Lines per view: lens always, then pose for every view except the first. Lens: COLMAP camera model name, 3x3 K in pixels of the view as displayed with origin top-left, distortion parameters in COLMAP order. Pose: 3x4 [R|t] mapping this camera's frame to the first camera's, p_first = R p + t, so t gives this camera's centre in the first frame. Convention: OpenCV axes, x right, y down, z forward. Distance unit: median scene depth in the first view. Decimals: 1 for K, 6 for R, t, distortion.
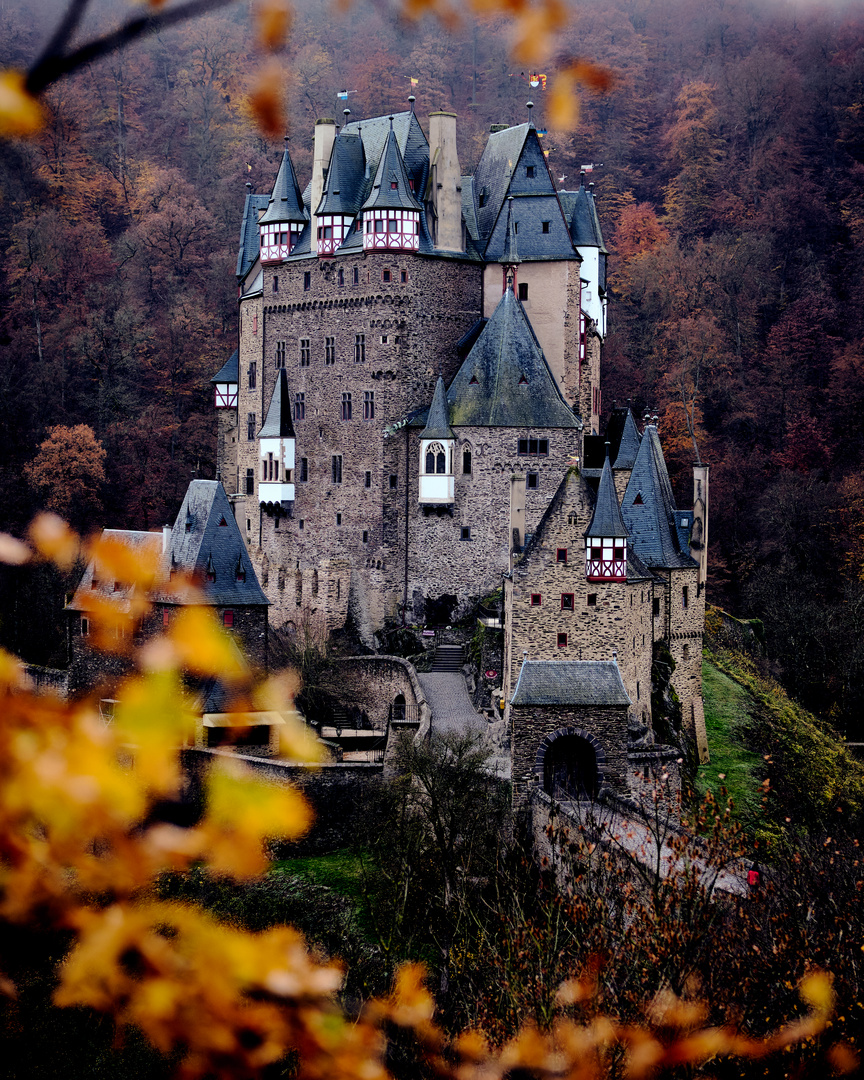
lens RADIAL K [[2717.6, 0, 433.4], [0, 2717.6, 534.0], [0, 0, 1]] dist [0.094029, 0.000000]
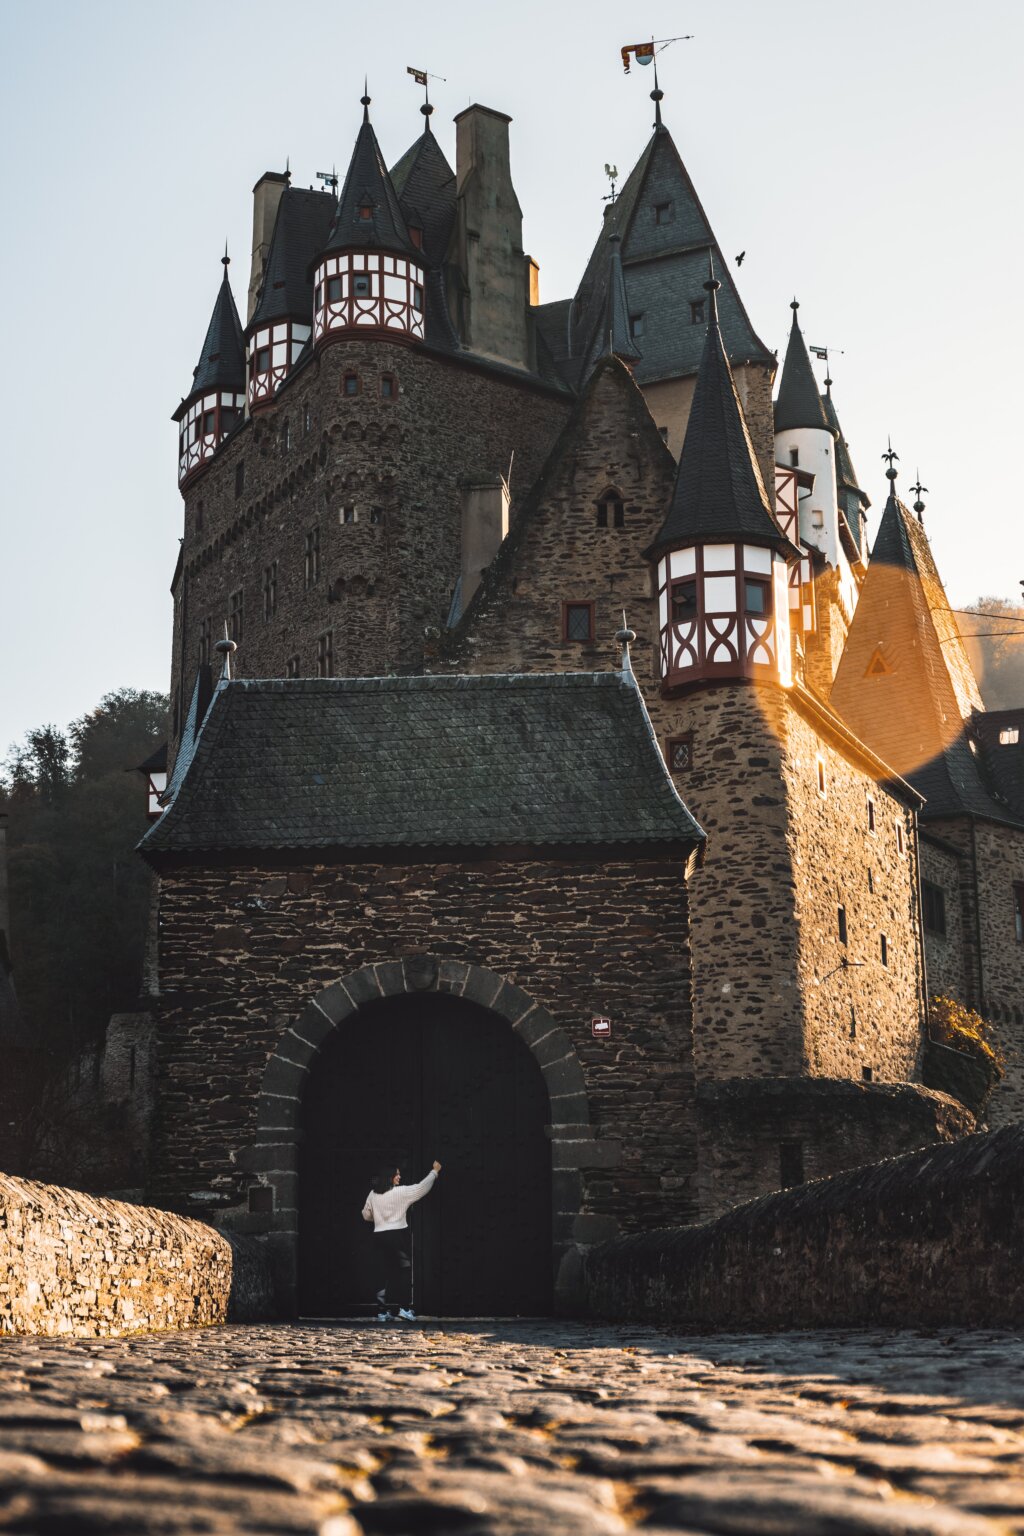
lens RADIAL K [[2483.6, 0, 446.5], [0, 2483.6, 699.9], [0, 0, 1]] dist [-0.013758, 0.000000]
pose [[0.986876, -0.054367, -0.152050, 0.062174], [0.009877, 0.960176, -0.279221, 0.079369], [0.161175, 0.274055, 0.948112, 0.603581]]
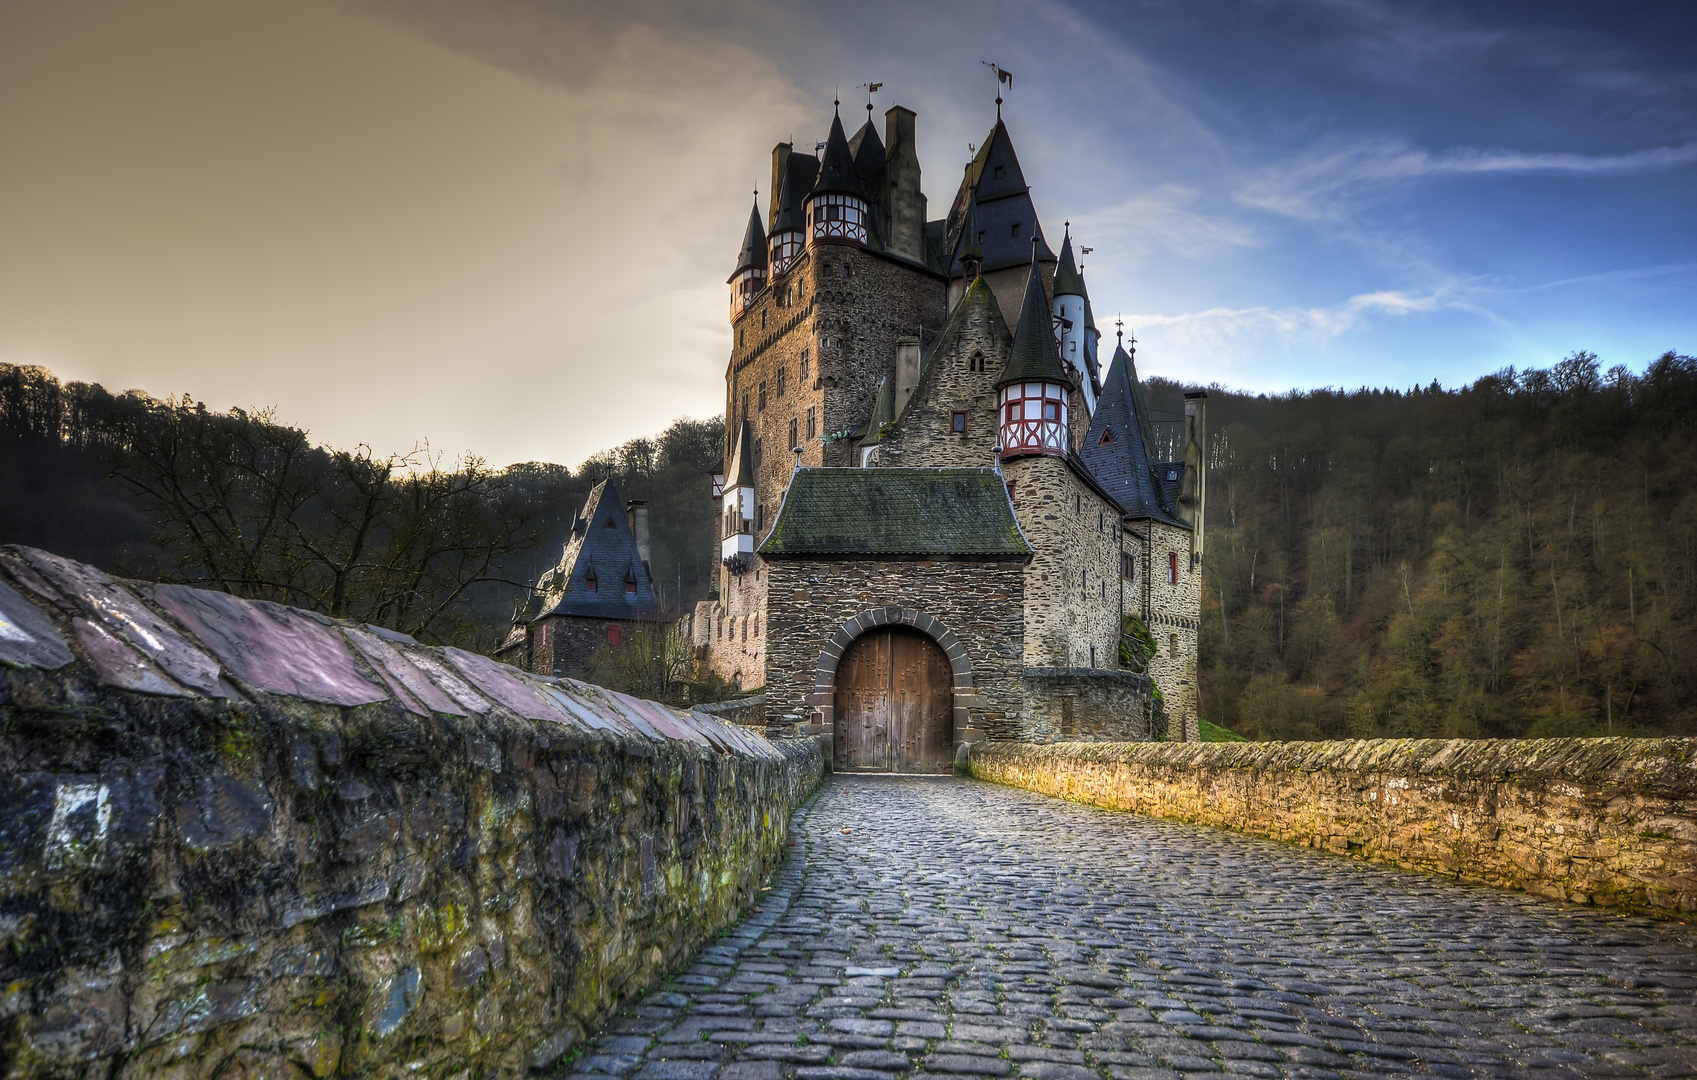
lens RADIAL K [[1320.1, 0, 837.1], [0, 1320.1, 714.9], [0, 0, 1]] dist [-0.000265, 0.007101]
pose [[0.985649, -0.000423, -0.168807, 0.058143], [-0.010675, 0.997839, -0.064830, 0.076985], [0.168469, 0.065702, 0.983515, 0.586007]]
